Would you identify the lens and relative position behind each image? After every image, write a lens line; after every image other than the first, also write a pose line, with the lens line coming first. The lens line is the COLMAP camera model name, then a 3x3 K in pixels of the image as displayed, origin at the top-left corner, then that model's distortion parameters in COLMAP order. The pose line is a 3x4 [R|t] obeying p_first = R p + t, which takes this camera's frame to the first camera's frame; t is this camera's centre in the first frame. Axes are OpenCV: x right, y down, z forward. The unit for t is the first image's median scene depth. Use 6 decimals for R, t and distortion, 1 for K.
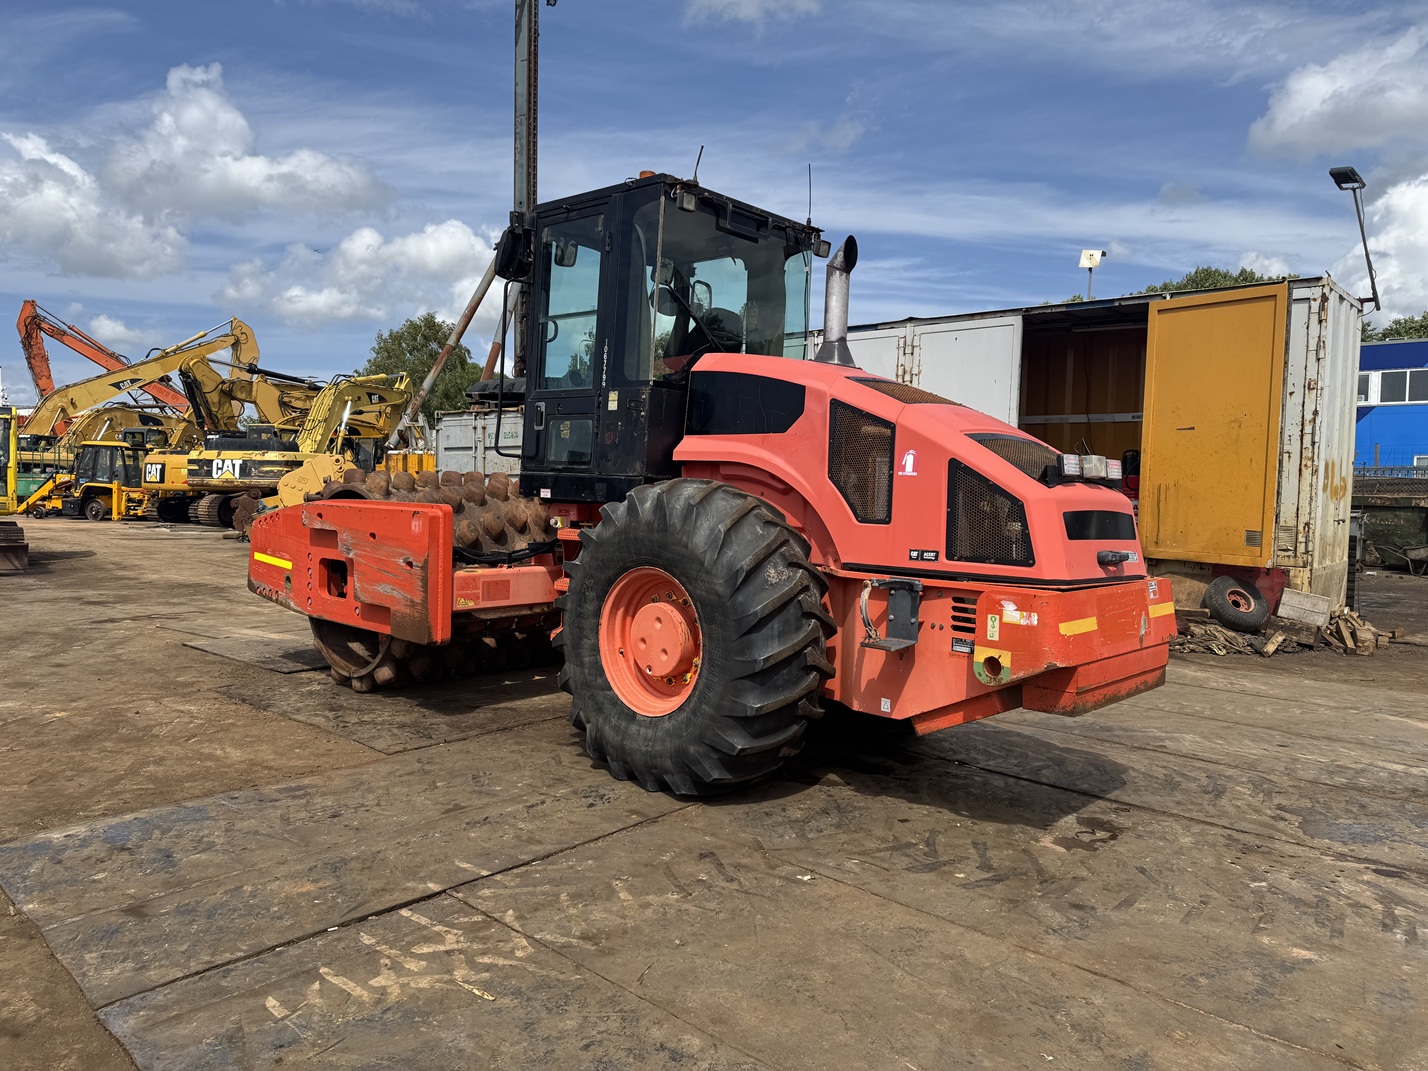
lens RADIAL K [[1006.2, 0, 718.3], [0, 1006.2, 531.8], [0, 0, 1]] dist [0.036132, -0.046546]
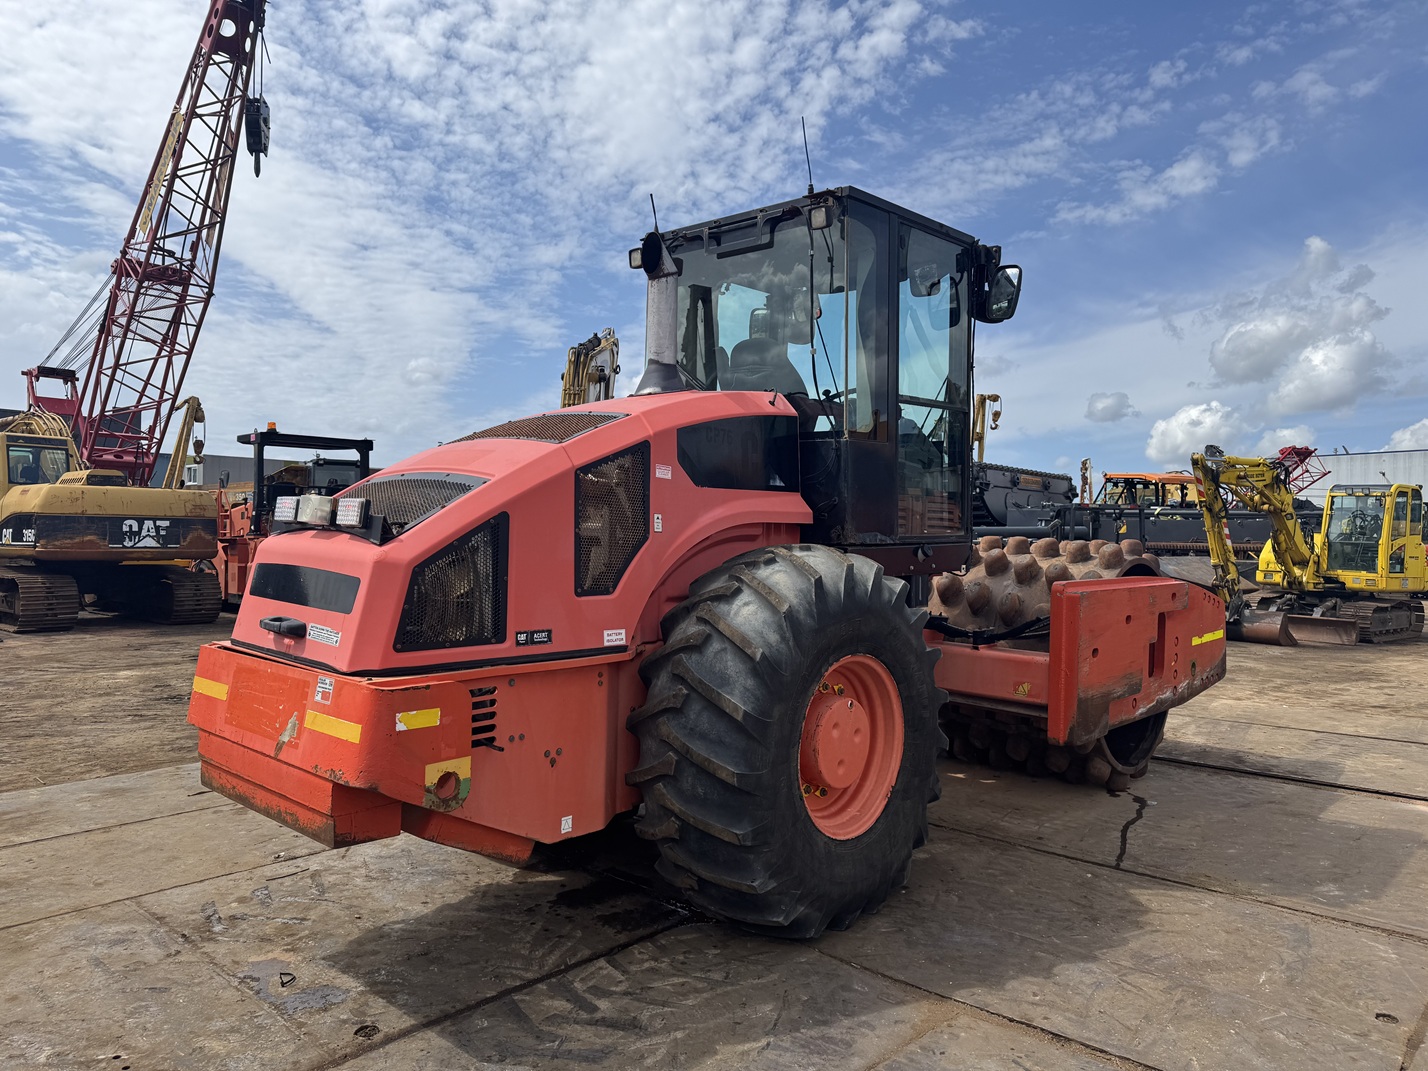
lens RADIAL K [[1006.2, 0, 702.8], [0, 1006.2, 539.1], [0, 0, 1]] dist [0.036132, -0.046546]
pose [[-0.002377, -0.008164, -0.999964, 0.956928], [-0.069061, 0.997581, -0.007980, -0.046846], [0.997610, 0.069039, -0.002935, 1.085900]]
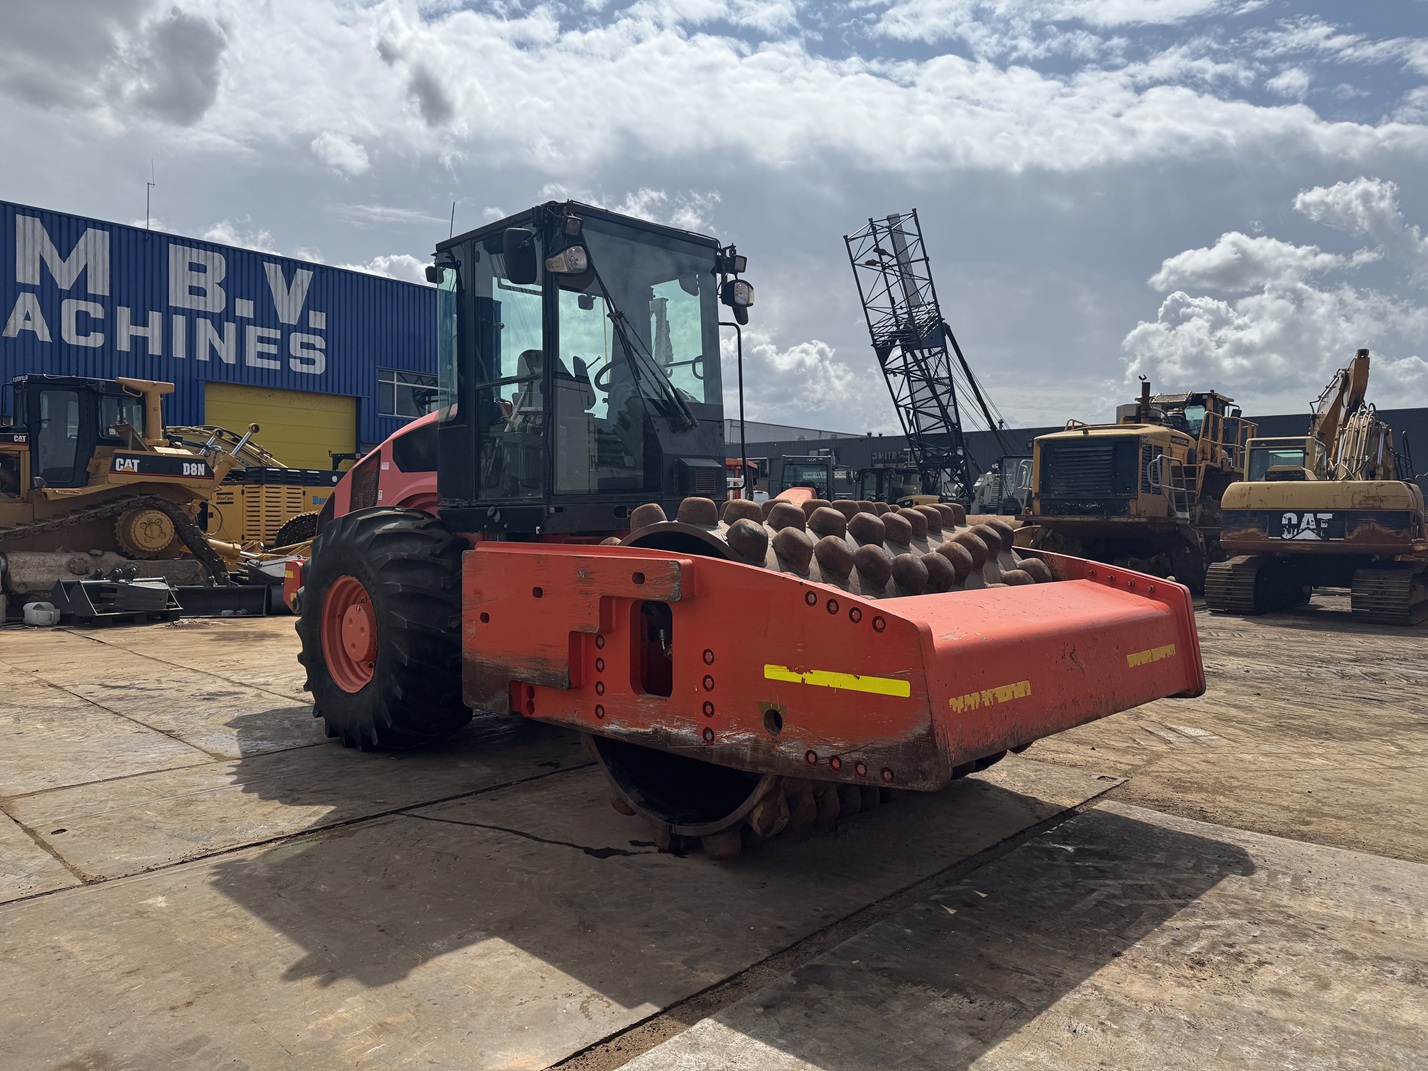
lens RADIAL K [[1006.2, 0, 720.0], [0, 1006.2, 521.3], [0, 0, 1]] dist [0.036132, -0.046546]
pose [[-0.999450, -0.028545, 0.016882, -0.241105], [-0.027468, 0.997762, 0.060957, -0.117827], [-0.018584, 0.060460, -0.997998, 2.360620]]
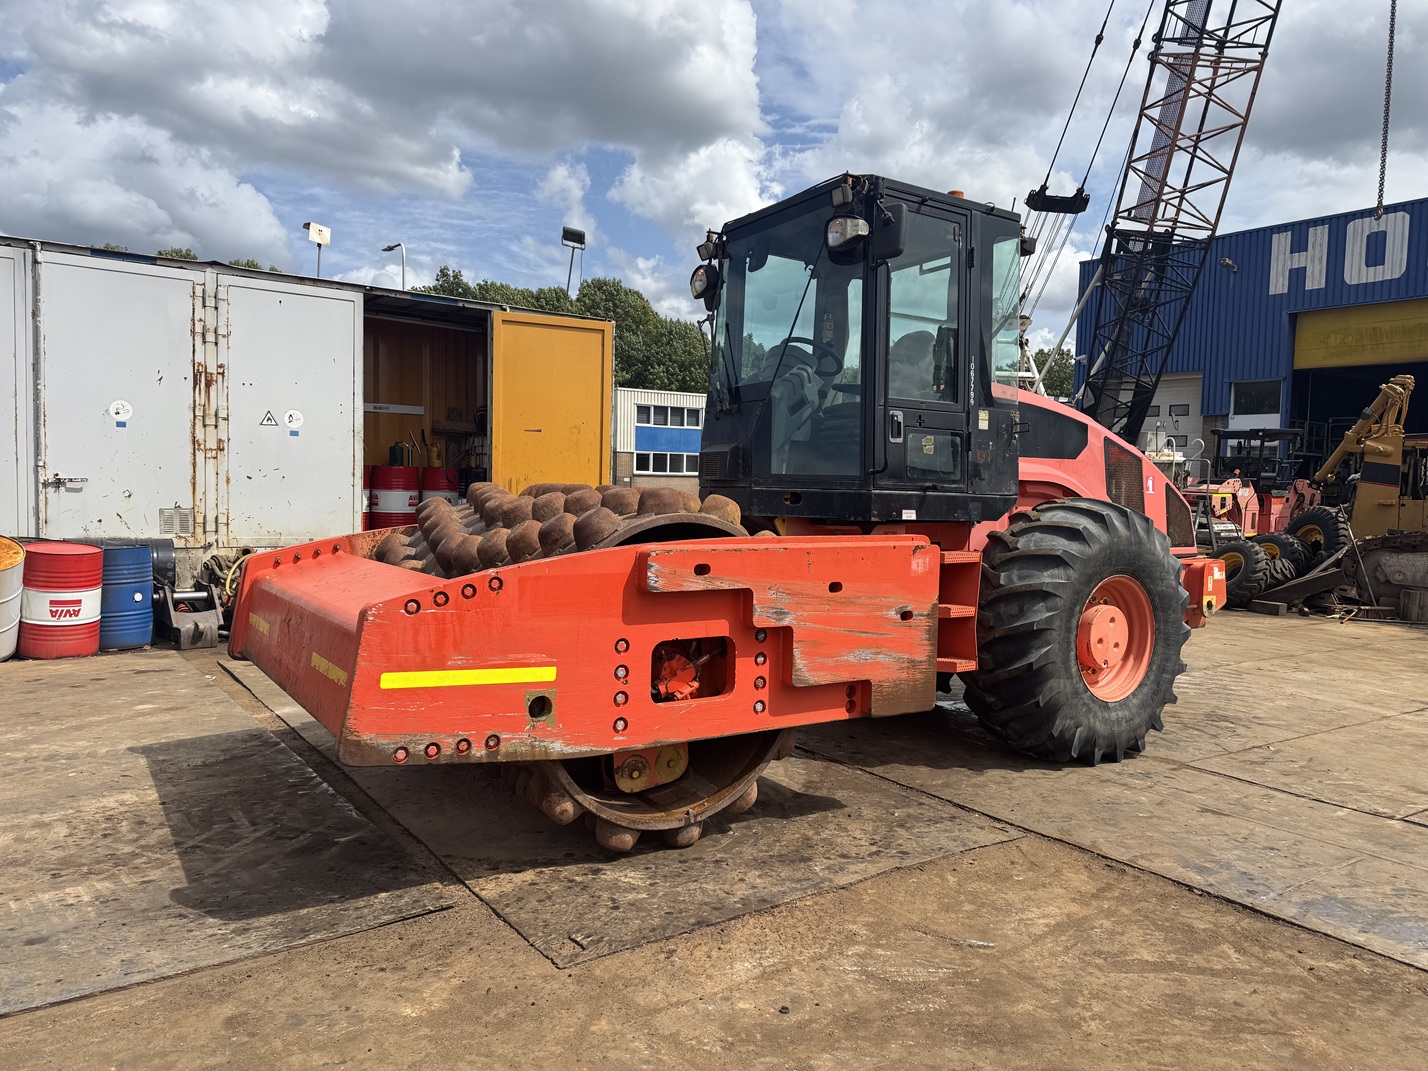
lens RADIAL K [[1006.2, 0, 726.3], [0, 1006.2, 545.3], [0, 0, 1]] dist [0.036132, -0.046546]
pose [[0.224747, -0.072841, 0.971691, -1.205825], [0.031789, 0.997219, 0.067402, -0.085844], [-0.973898, 0.015740, 0.226438, 1.075460]]
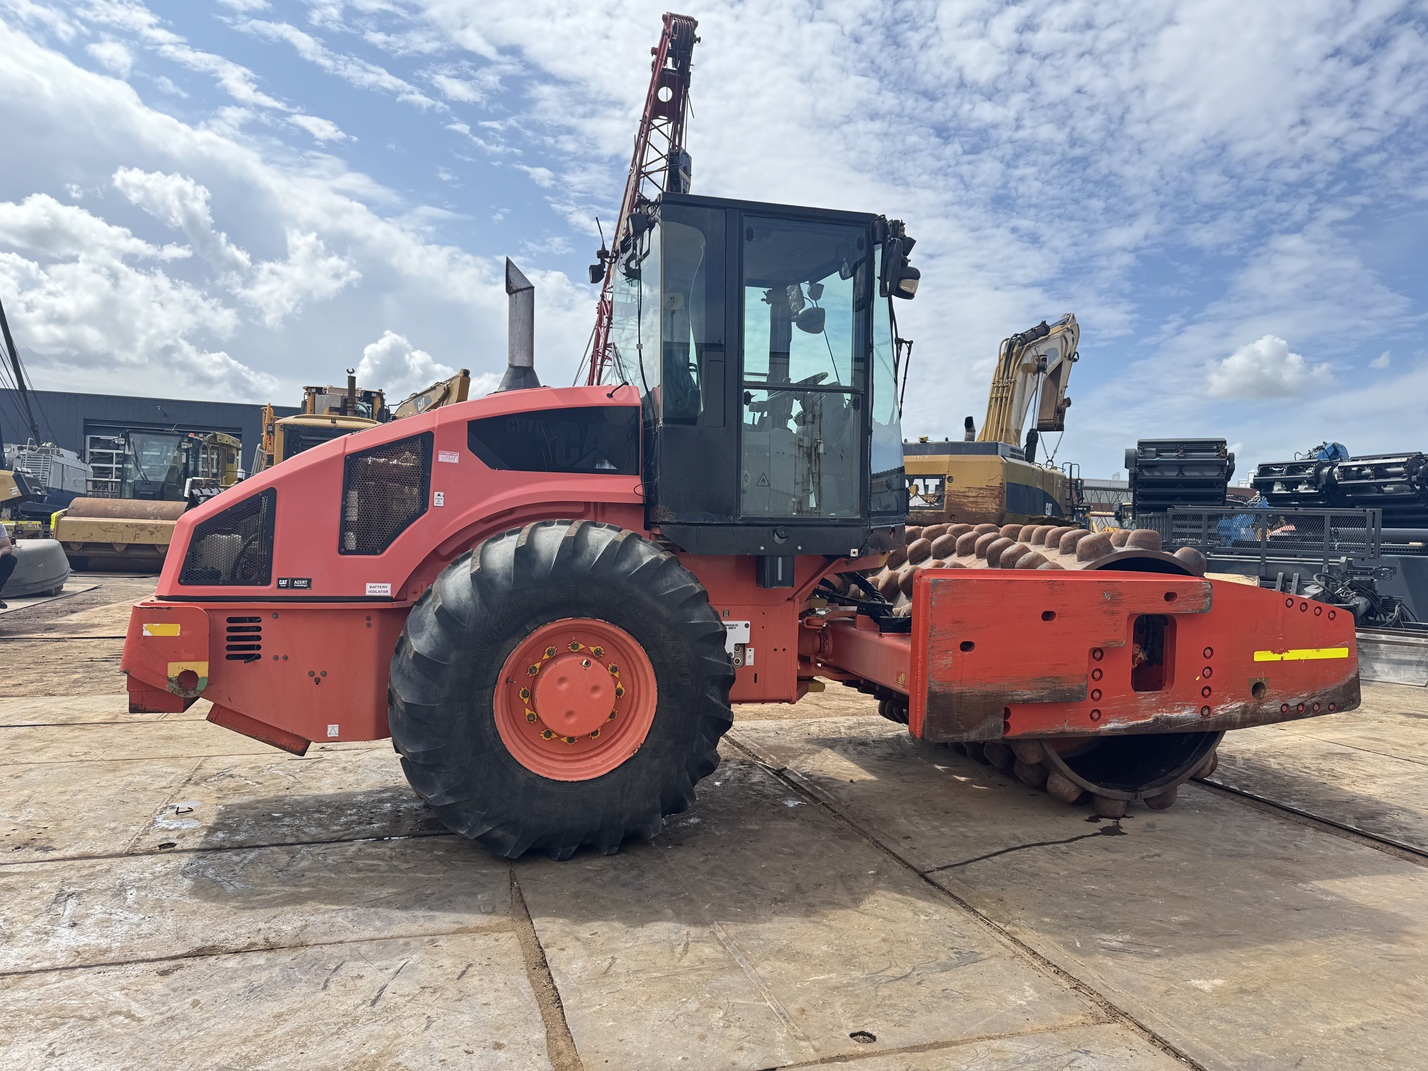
lens RADIAL K [[1006.2, 0, 708.0], [0, 1006.2, 530.0], [0, 0, 1]] dist [0.036132, -0.046546]
pose [[-0.515160, -0.020933, -0.856838, 0.869380], [-0.083179, 0.996204, 0.025672, -0.078337], [0.853048, 0.084496, -0.514946, 1.721370]]
